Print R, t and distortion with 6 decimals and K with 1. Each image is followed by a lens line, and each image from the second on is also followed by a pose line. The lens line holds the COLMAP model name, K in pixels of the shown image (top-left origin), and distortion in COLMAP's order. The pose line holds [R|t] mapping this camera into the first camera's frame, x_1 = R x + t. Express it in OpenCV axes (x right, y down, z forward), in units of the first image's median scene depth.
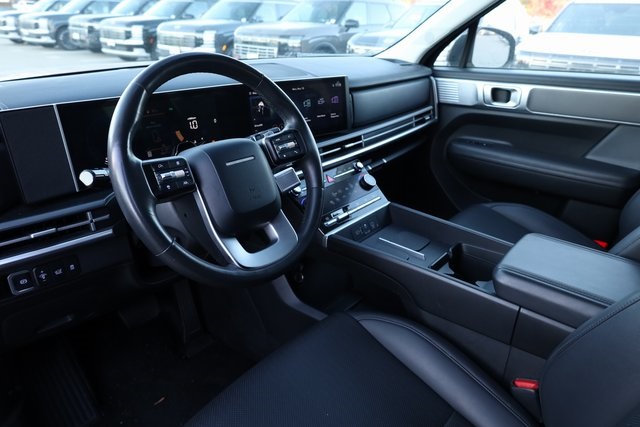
lens RADIAL K [[432.4, 0, 320.0], [0, 432.4, 213.5], [0, 0, 1]] dist [0.002007, 0.001877]
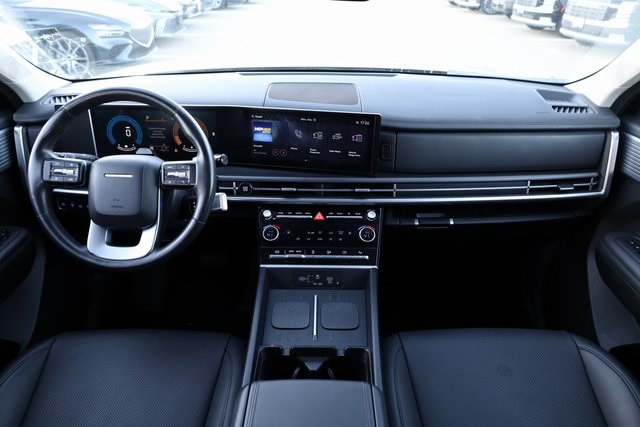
lens RADIAL K [[432.4, 0, 320.0], [0, 432.4, 213.5], [0, 0, 1]] dist [0.002007, 0.001877]
pose [[0.645662, 0.359223, -0.673854, 0.549202], [-0.309485, 0.929819, 0.199137, -0.228487], [0.698097, 0.079972, 0.711523, 0.260745]]
